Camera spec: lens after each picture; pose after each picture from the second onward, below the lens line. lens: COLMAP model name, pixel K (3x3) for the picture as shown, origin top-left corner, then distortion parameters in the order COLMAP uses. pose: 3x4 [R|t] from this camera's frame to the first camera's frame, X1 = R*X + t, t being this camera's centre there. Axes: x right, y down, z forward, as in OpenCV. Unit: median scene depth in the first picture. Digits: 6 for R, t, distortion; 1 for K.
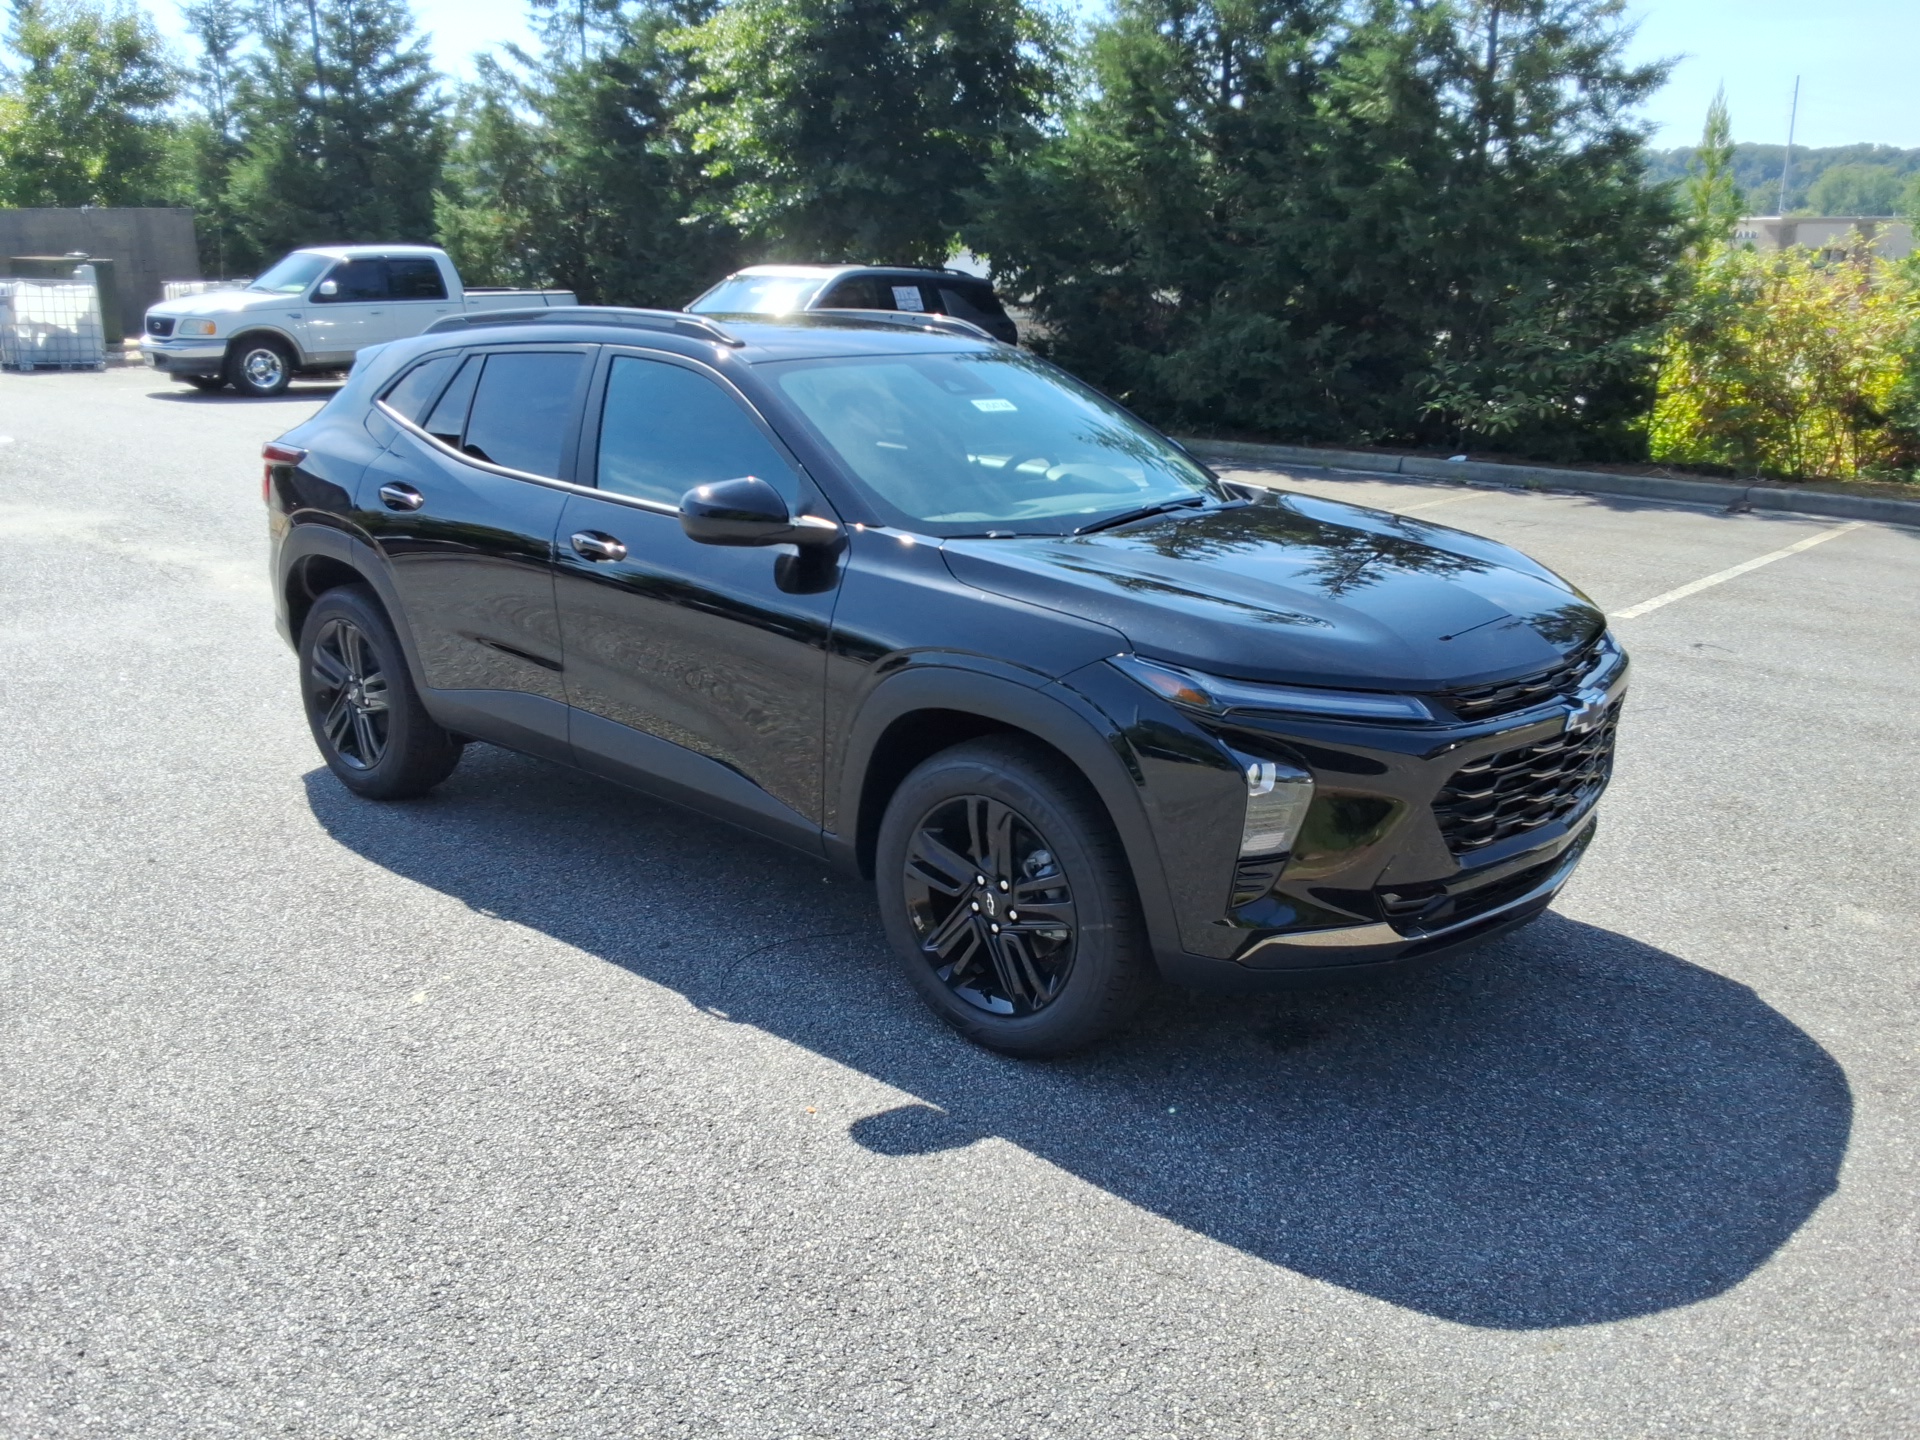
lens RADIAL K [[1564.5, 0, 982.0], [0, 1564.5, 690.9], [0, 0, 1]] dist [0.122061, -0.207421]
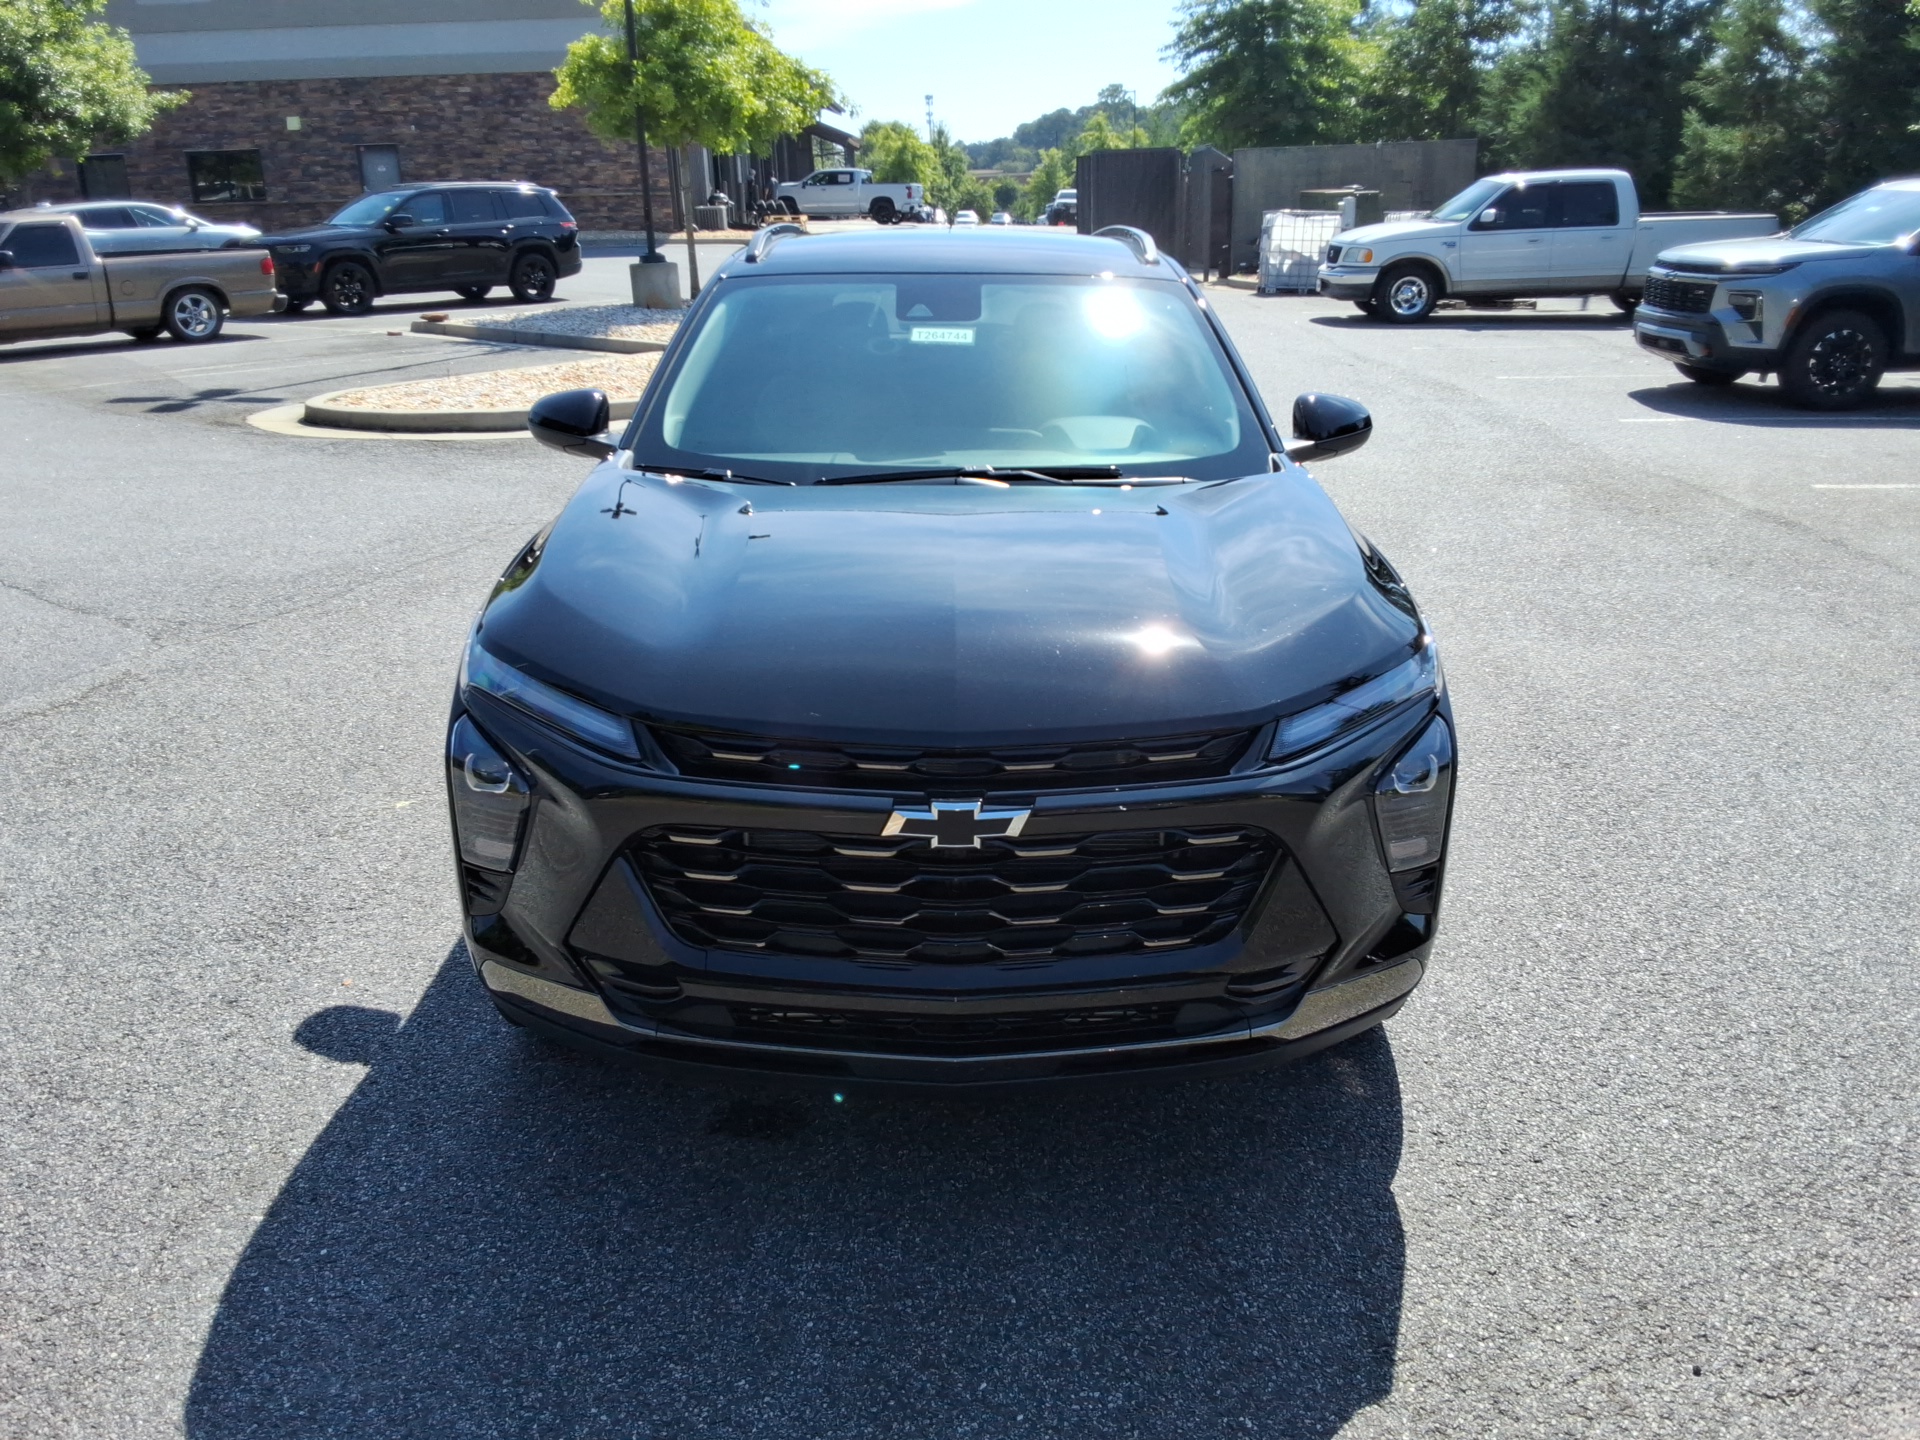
lens RADIAL K [[1564.5, 0, 982.0], [0, 1564.5, 690.9], [0, 0, 1]] dist [0.122061, -0.207421]
pose [[0.658669, 0.208624, -0.722933, 0.159298], [-0.179801, 0.976599, 0.118009, -0.021949], [0.730635, 0.052255, 0.680766, 0.103026]]
